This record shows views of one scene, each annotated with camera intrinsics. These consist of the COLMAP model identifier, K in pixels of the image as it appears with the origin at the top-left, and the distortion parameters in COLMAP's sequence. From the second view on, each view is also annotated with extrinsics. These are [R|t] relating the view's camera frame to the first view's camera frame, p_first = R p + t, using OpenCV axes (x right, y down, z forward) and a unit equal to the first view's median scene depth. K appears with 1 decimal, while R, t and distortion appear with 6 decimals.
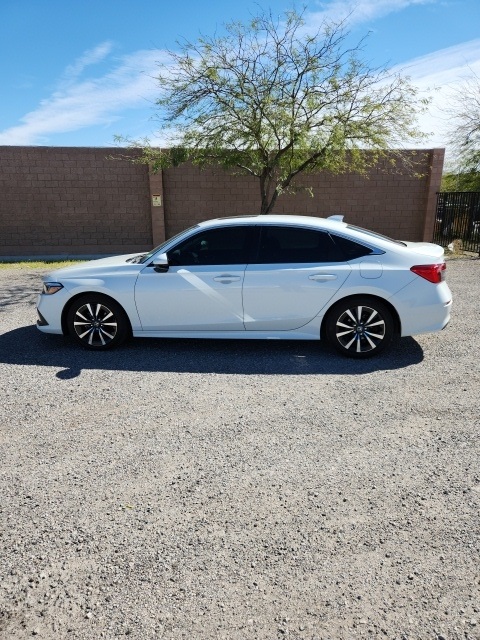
lens RADIAL K [[415.5, 0, 240.0], [0, 415.5, 320.0], [0, 0, 1]] dist [0.006632, -0.003357]
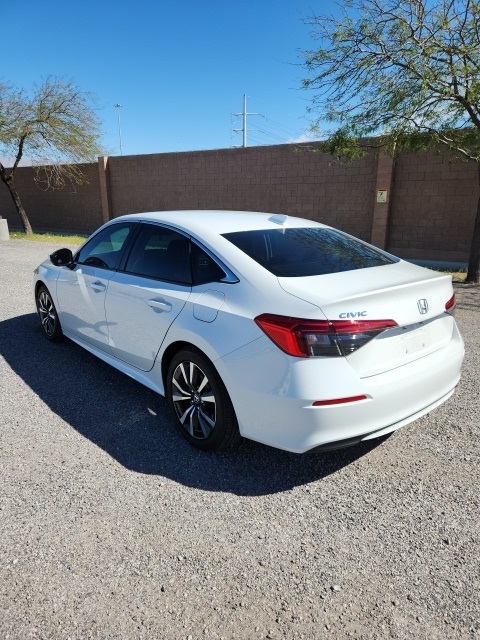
lens RADIAL K [[415.5, 0, 240.0], [0, 415.5, 320.0], [0, 0, 1]] dist [0.006632, -0.003357]
pose [[0.723761, 0.192488, -0.662660, 0.687821], [-0.188930, 0.978888, 0.077995, -0.145696], [0.663684, 0.068747, 0.744848, 0.558115]]
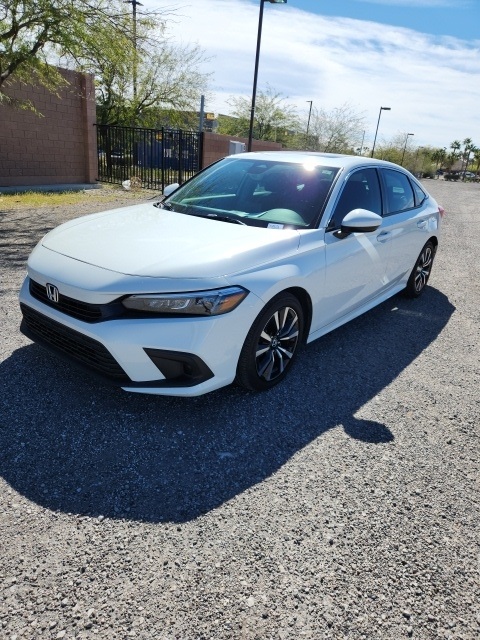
lens RADIAL K [[415.5, 0, 240.0], [0, 415.5, 320.0], [0, 0, 1]] dist [0.006632, -0.003357]
pose [[0.590876, -0.269294, 0.760491, -0.808064], [0.153950, 0.962960, 0.221375, -0.156389], [-0.791938, -0.013727, 0.610448, 0.691057]]
